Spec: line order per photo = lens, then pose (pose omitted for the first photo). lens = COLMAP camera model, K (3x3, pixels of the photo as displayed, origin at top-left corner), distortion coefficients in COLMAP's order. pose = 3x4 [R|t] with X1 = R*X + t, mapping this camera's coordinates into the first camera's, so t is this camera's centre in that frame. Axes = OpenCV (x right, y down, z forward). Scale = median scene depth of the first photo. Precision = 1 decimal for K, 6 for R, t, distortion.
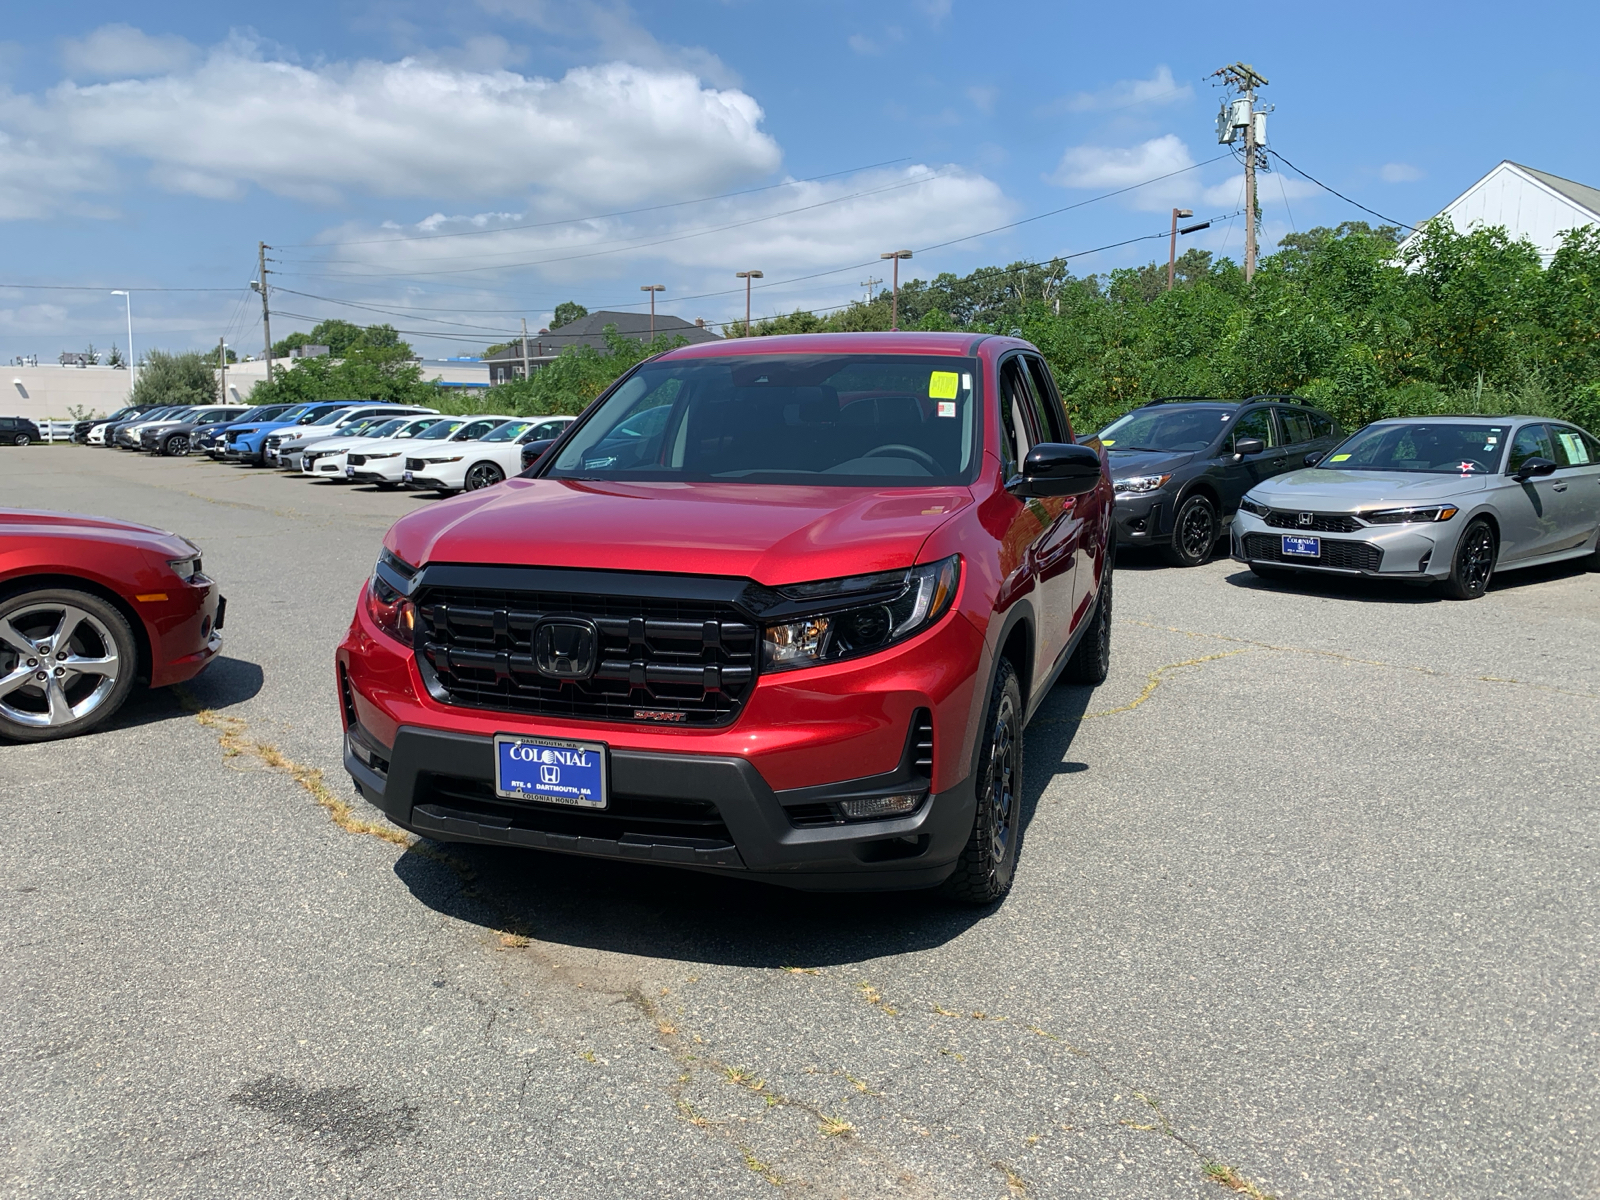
lens RADIAL K [[1167.8, 0, 769.2], [0, 1167.8, 592.9], [0, 0, 1]] dist [0.049589, -0.087985]
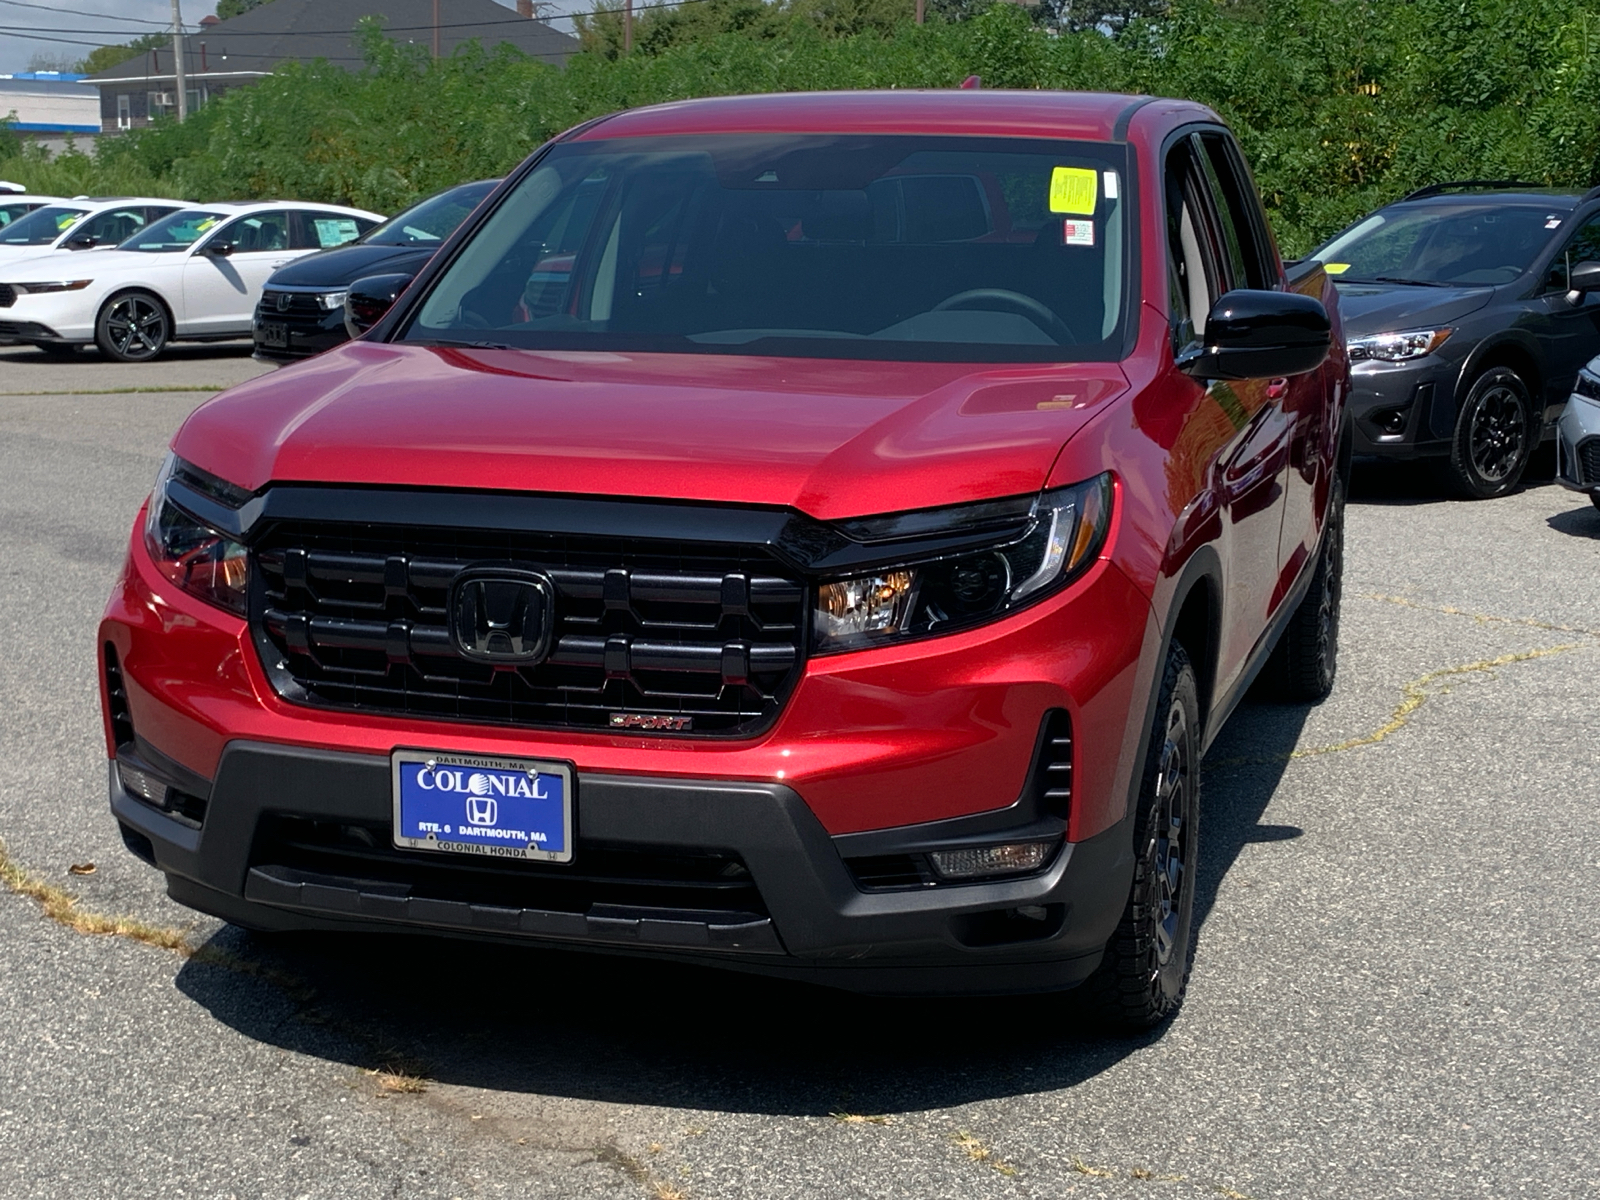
lens RADIAL K [[2321.1, 0, 737.8], [0, 2321.1, 630.2], [0, 0, 1]] dist [0.133376, -0.347372]
pose [[0.999411, 0.002023, 0.034263, -0.076551], [-0.003173, 0.999432, 0.033550, 0.009861], [-0.034176, -0.033639, 0.998850, -0.240303]]
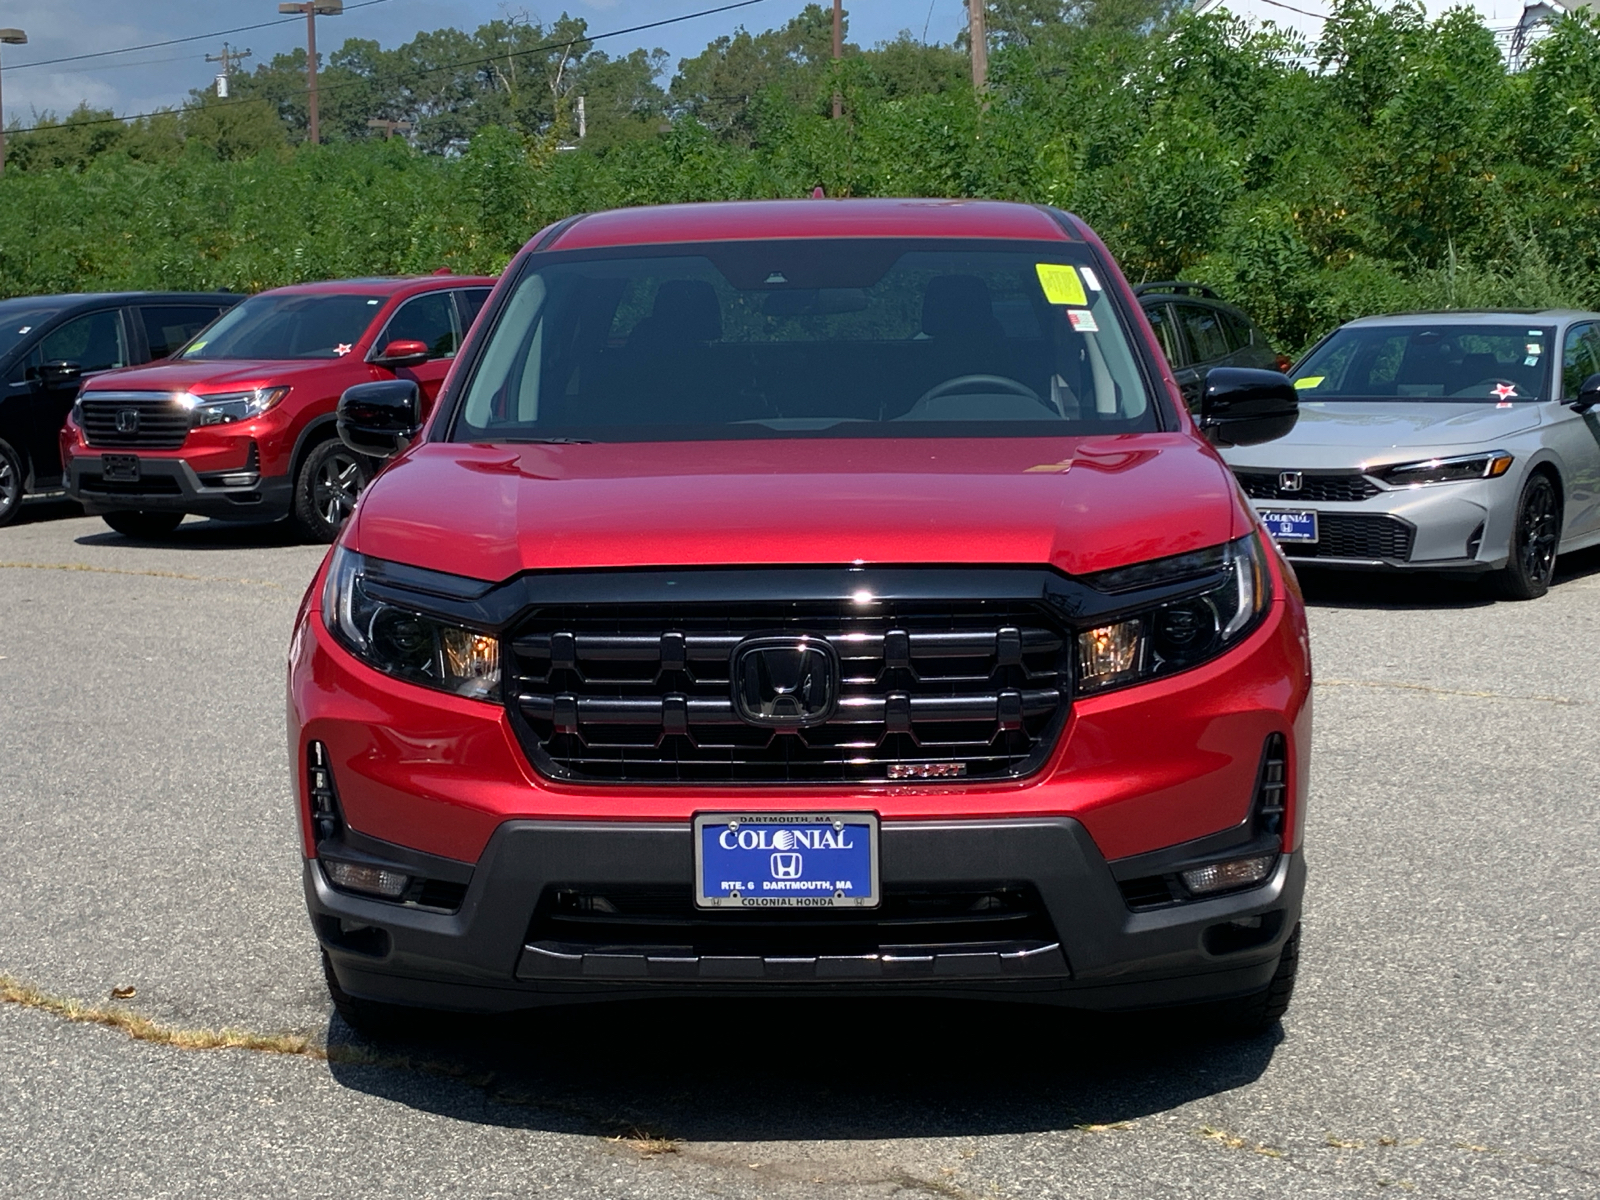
lens RADIAL K [[2346.4, 0, 678.0], [0, 2346.4, 601.0], [0, 0, 1]] dist [0.139066, -0.418957]
pose [[0.958391, -0.049141, 0.281197, -0.532717], [0.057884, 0.998061, -0.022869, 0.023916], [-0.279528, 0.038194, 0.959378, -0.261742]]
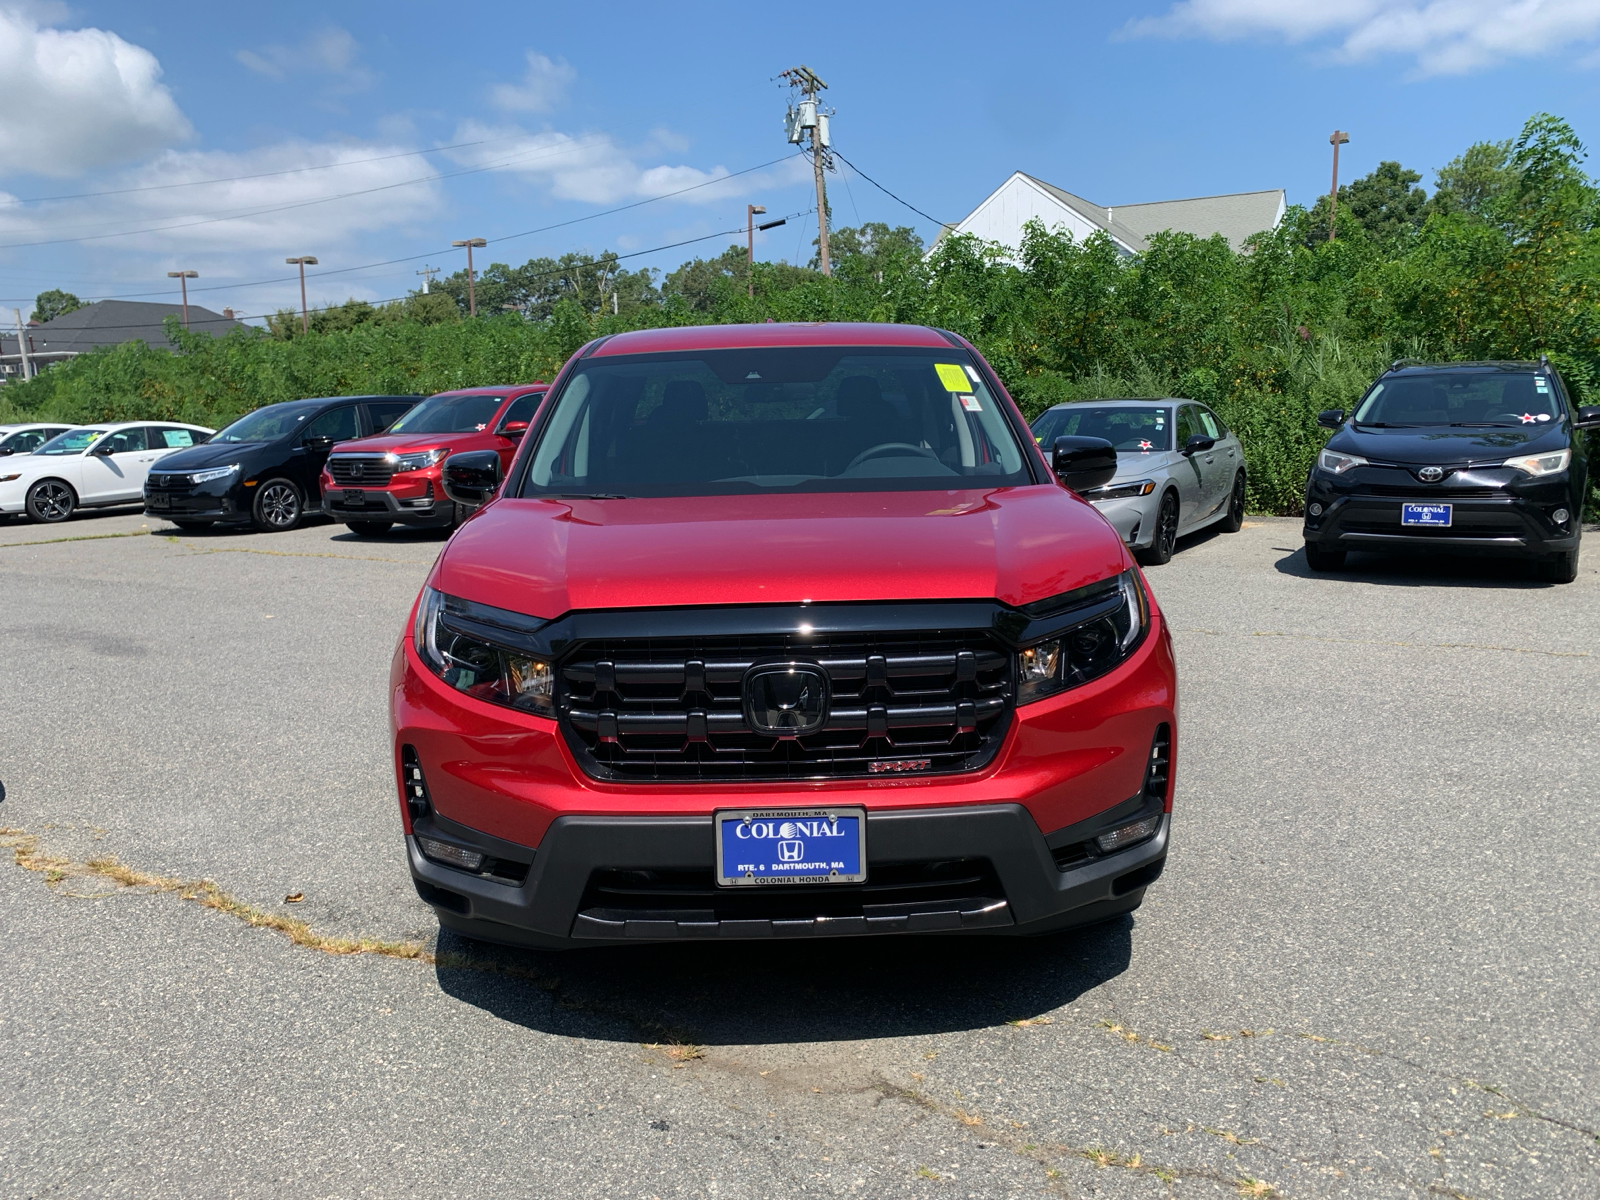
lens RADIAL K [[1186.3, 0, 738.4], [0, 1186.3, 609.5], [0, 0, 1]] dist [0.028459, -0.053368]
pose [[0.939700, -0.080999, 0.332269, -0.417083], [0.075564, 0.996711, 0.029269, -0.038355], [-0.333547, -0.002396, 0.942731, 0.179110]]
